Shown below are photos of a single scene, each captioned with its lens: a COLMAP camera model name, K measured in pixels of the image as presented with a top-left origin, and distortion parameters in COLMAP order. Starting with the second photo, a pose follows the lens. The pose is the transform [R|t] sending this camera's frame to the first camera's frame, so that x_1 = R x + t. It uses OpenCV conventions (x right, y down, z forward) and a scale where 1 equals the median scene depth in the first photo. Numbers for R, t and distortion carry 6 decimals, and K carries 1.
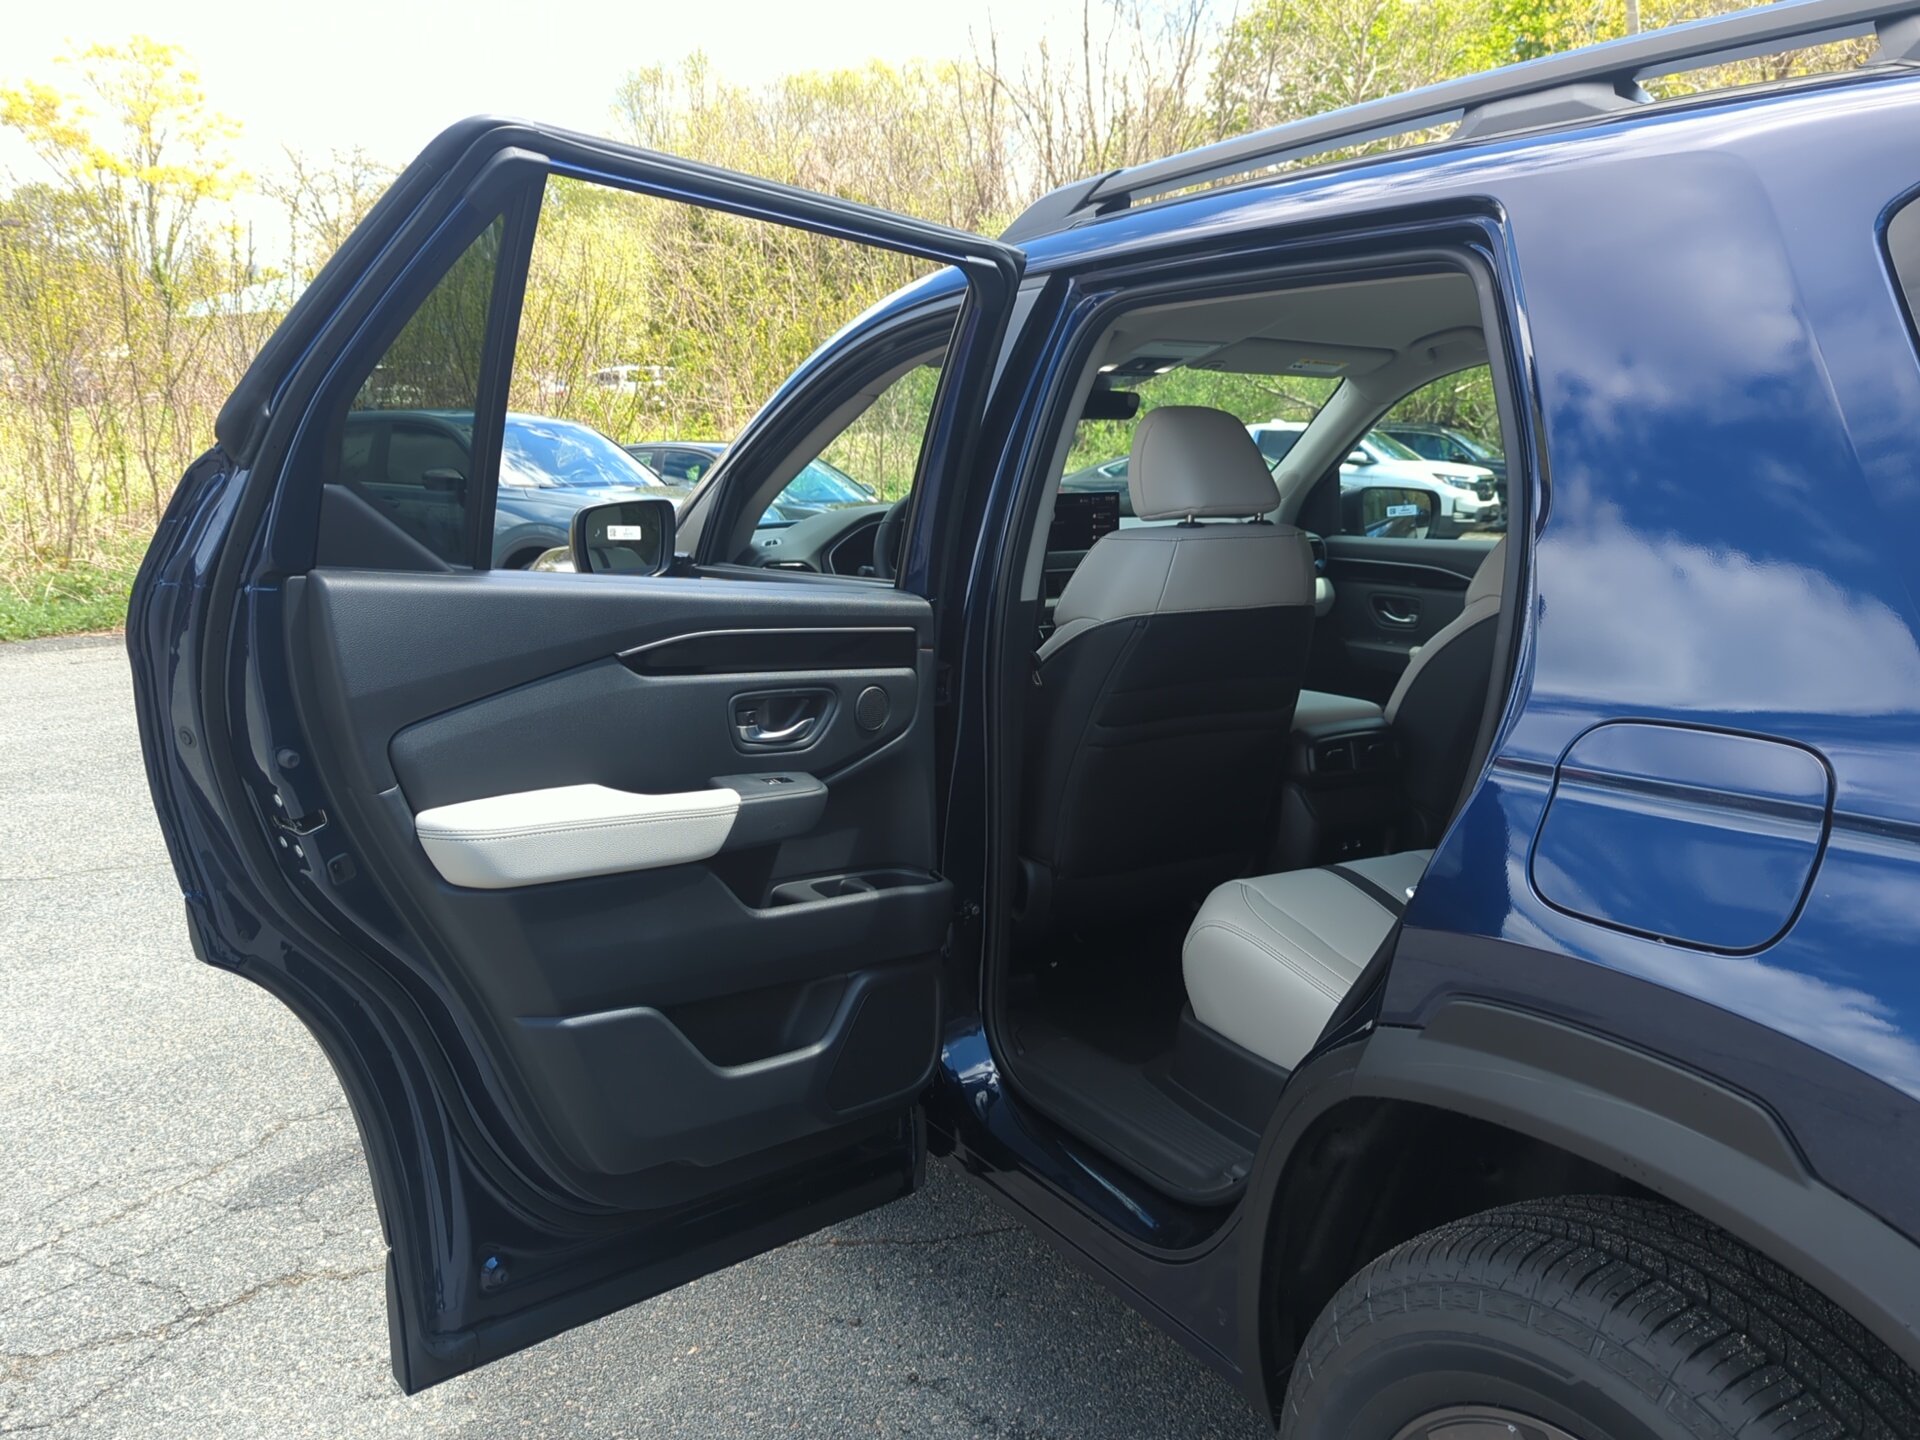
lens RADIAL K [[1555.2, 0, 967.1], [0, 1555.2, 730.9], [0, 0, 1]] dist [0.065573, -0.063211]
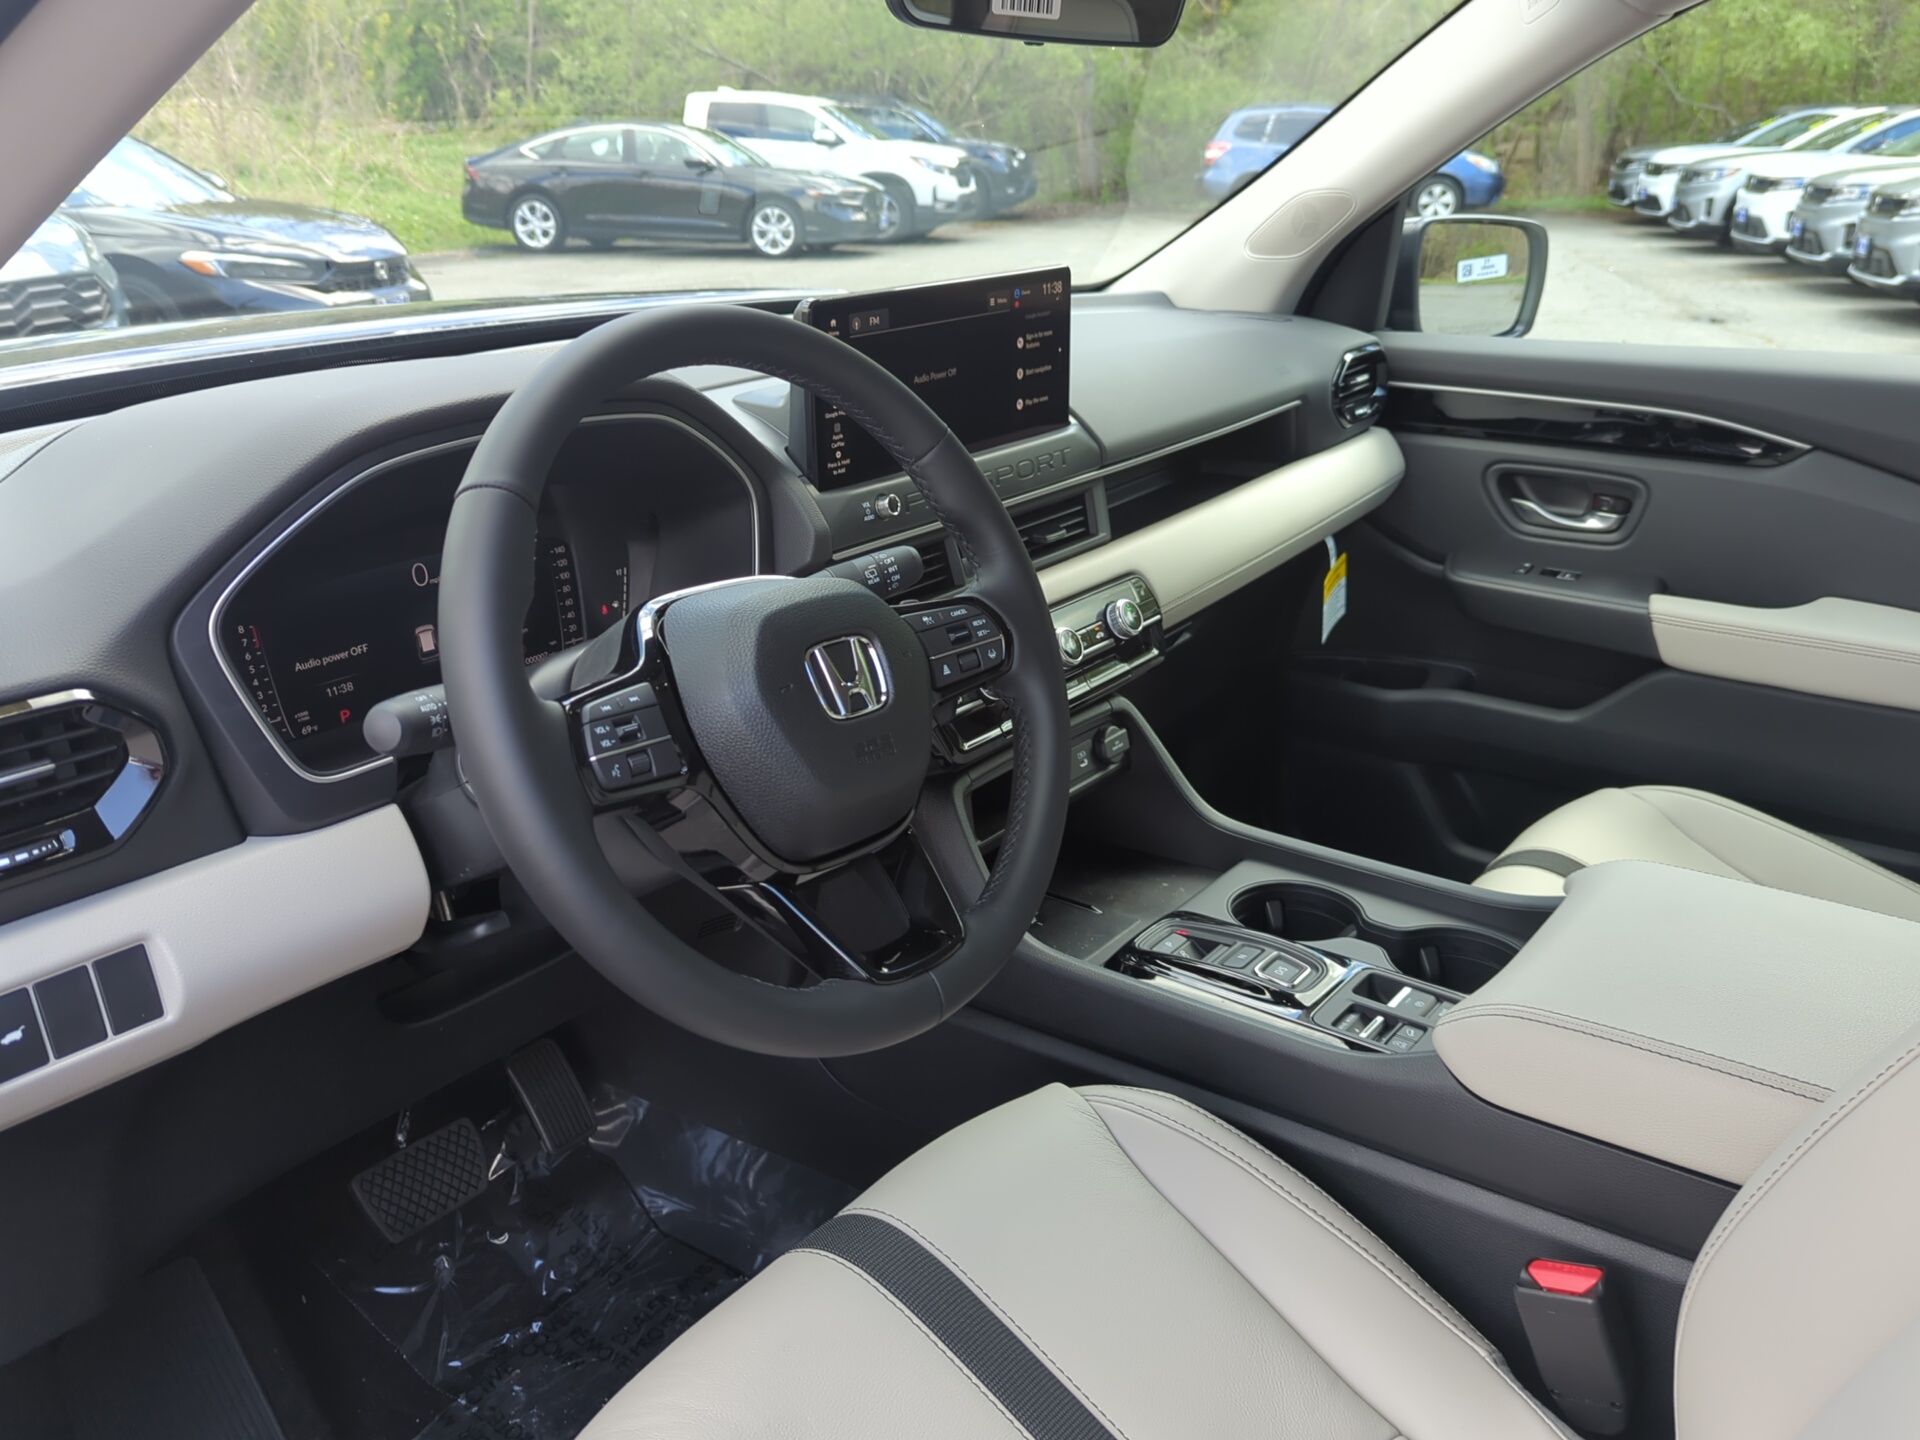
lens RADIAL K [[1555.2, 0, 987.3], [0, 1555.2, 688.0], [0, 0, 1]] dist [0.065573, -0.063211]
pose [[0.929813, -0.125897, 0.345829, -0.008524], [0.066914, 0.981839, 0.177524, -0.019220], [-0.361898, -0.141923, 0.921351, 0.103166]]
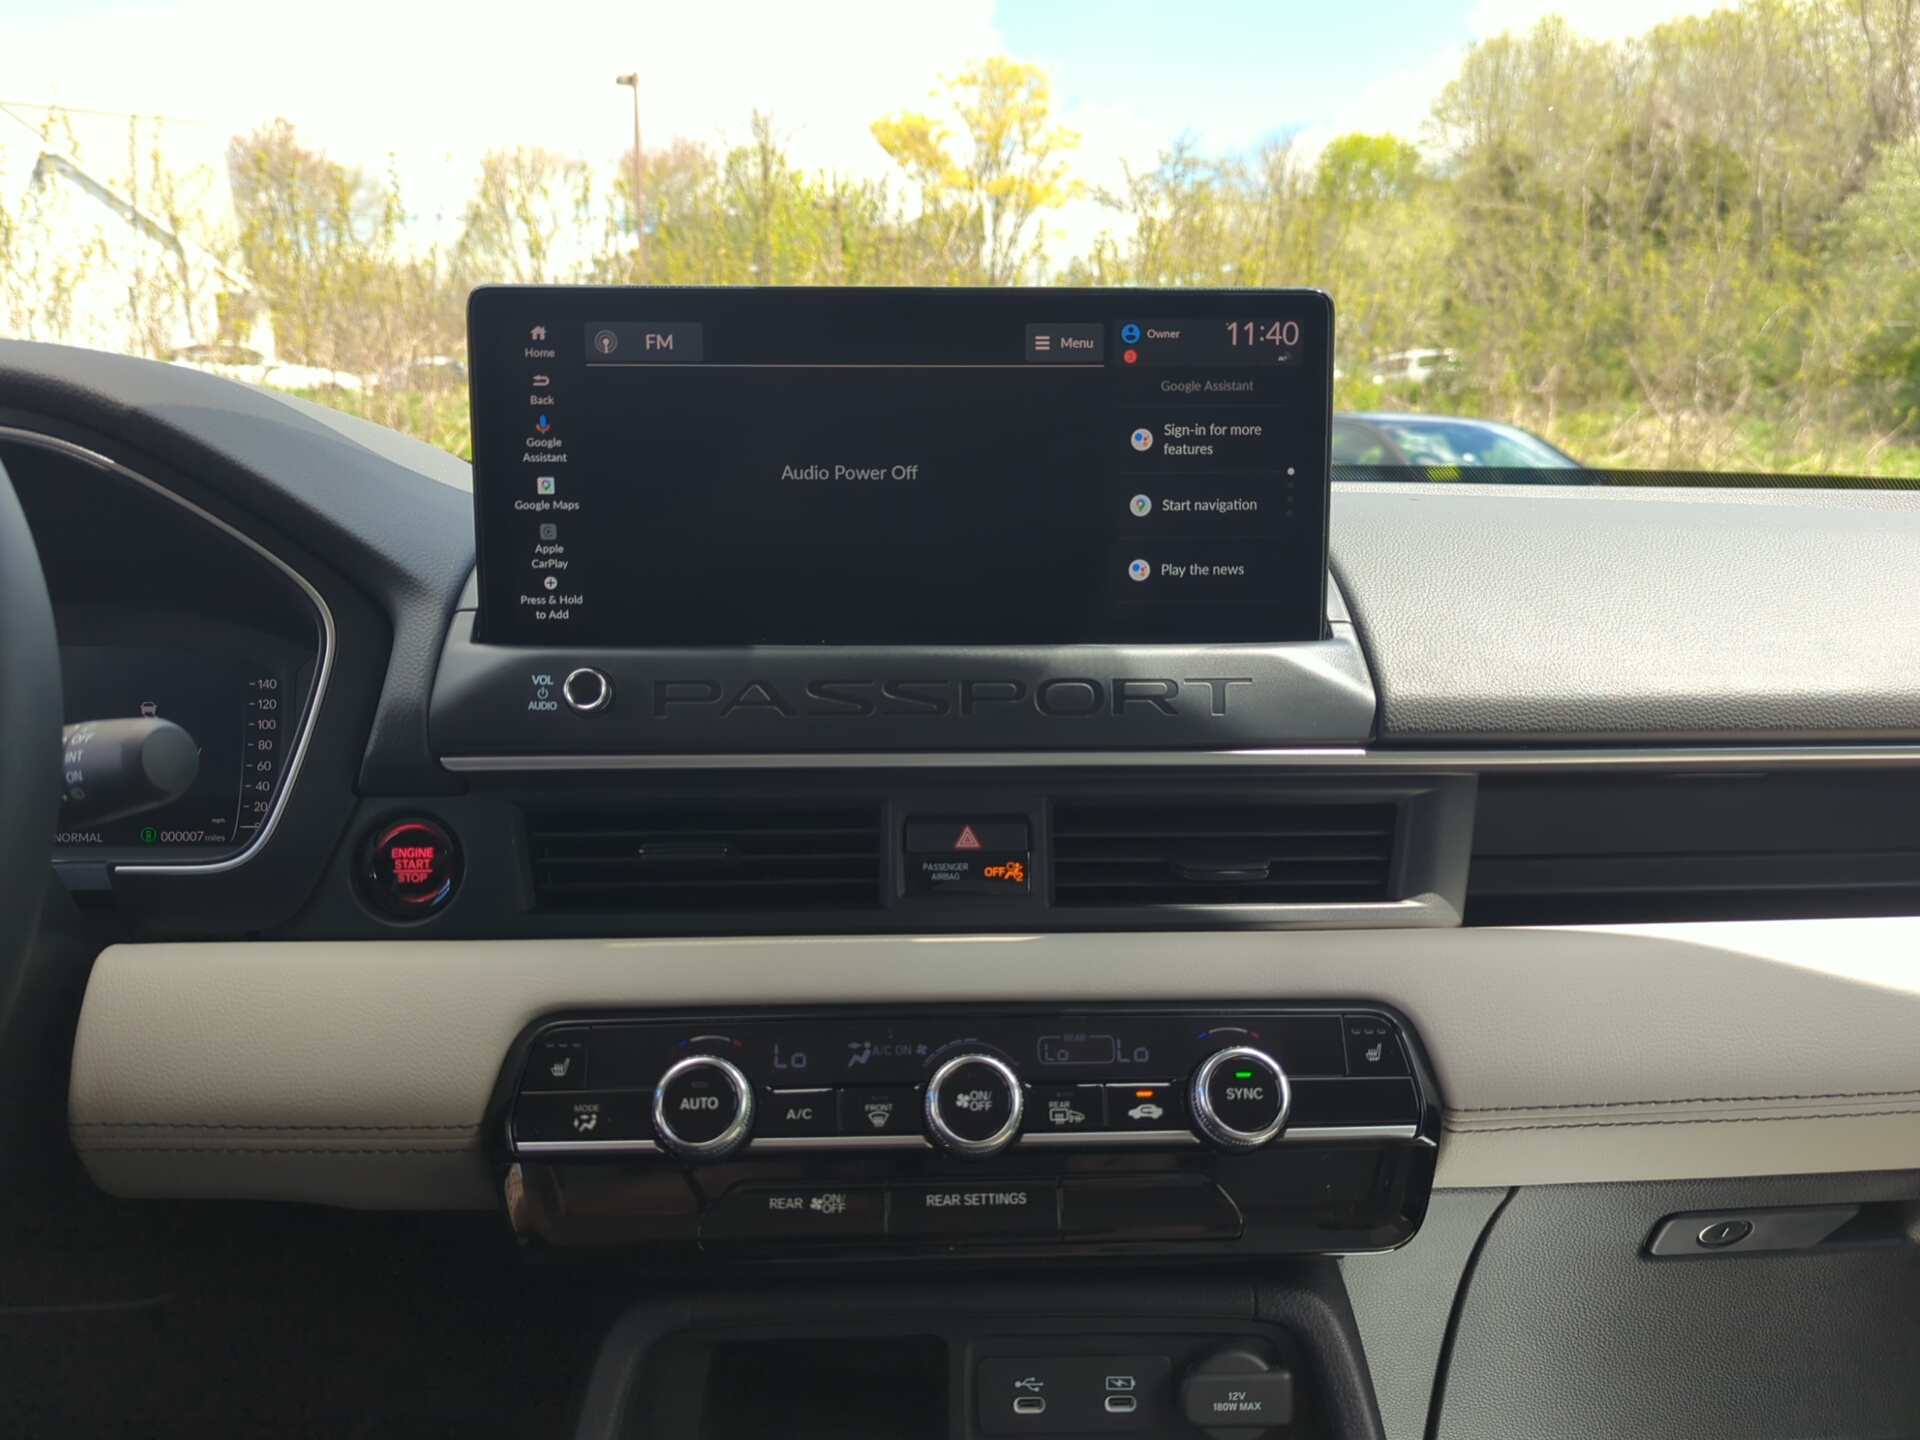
lens RADIAL K [[1555.2, 0, 976.1], [0, 1555.2, 697.6], [0, 0, 1]] dist [0.065573, -0.063211]
pose [[0.874631, 0.082928, -0.477644, 0.022639], [-0.092059, 0.995744, 0.004308, -0.016995], [0.475969, 0.040204, 0.878543, 0.130762]]
